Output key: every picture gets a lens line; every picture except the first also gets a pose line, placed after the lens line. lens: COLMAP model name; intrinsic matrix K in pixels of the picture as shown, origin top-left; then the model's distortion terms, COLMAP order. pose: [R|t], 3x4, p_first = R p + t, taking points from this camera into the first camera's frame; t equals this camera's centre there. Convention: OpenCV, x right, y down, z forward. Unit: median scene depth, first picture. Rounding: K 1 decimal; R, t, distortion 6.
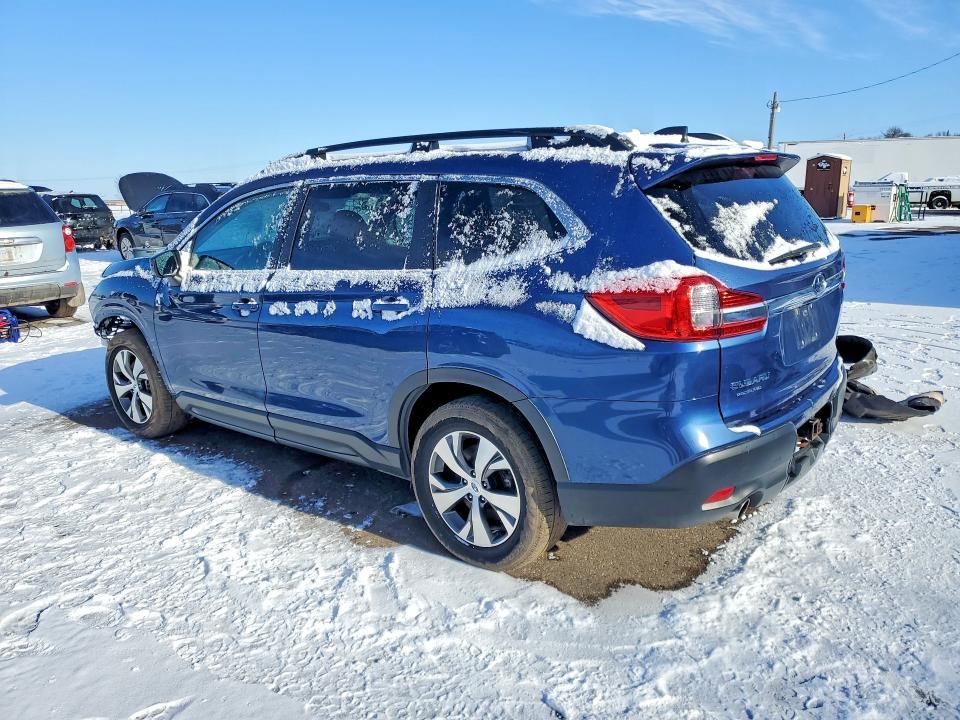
lens RADIAL K [[761.2, 0, 477.8], [0, 761.2, 355.4], [0, 0, 1]] dist [0.016616, 0.012242]
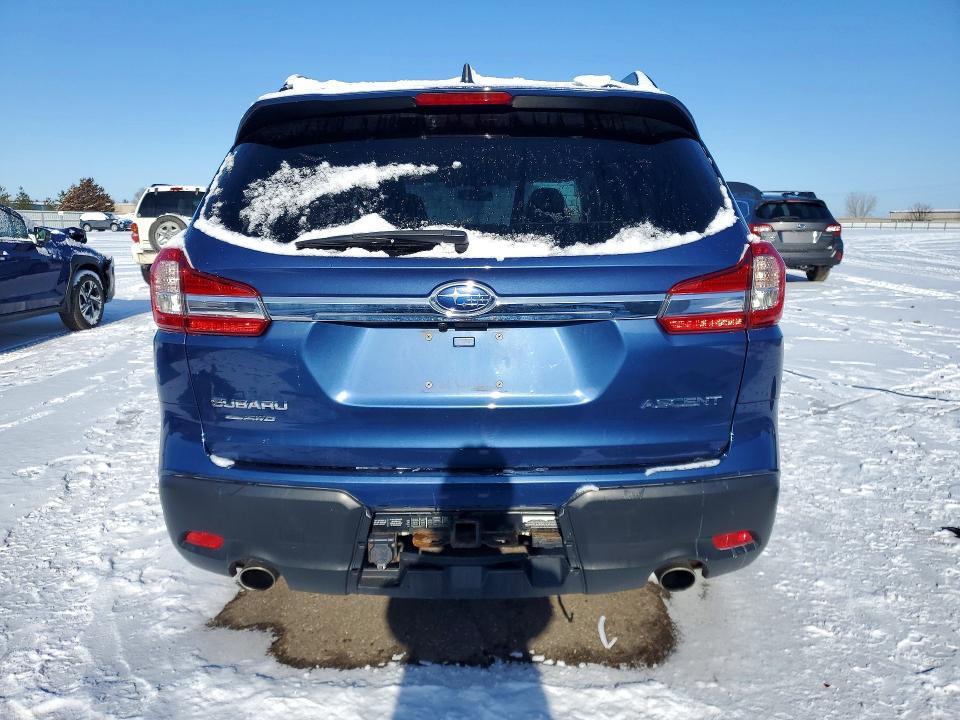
lens RADIAL K [[761.2, 0, 478.2], [0, 761.2, 365.5], [0, 0, 1]] dist [0.016616, 0.012242]
pose [[0.621433, 0.181092, -0.762251, 1.026035], [-0.193504, 0.978255, 0.074653, -0.097217], [0.759195, 0.101107, 0.642962, 0.685169]]
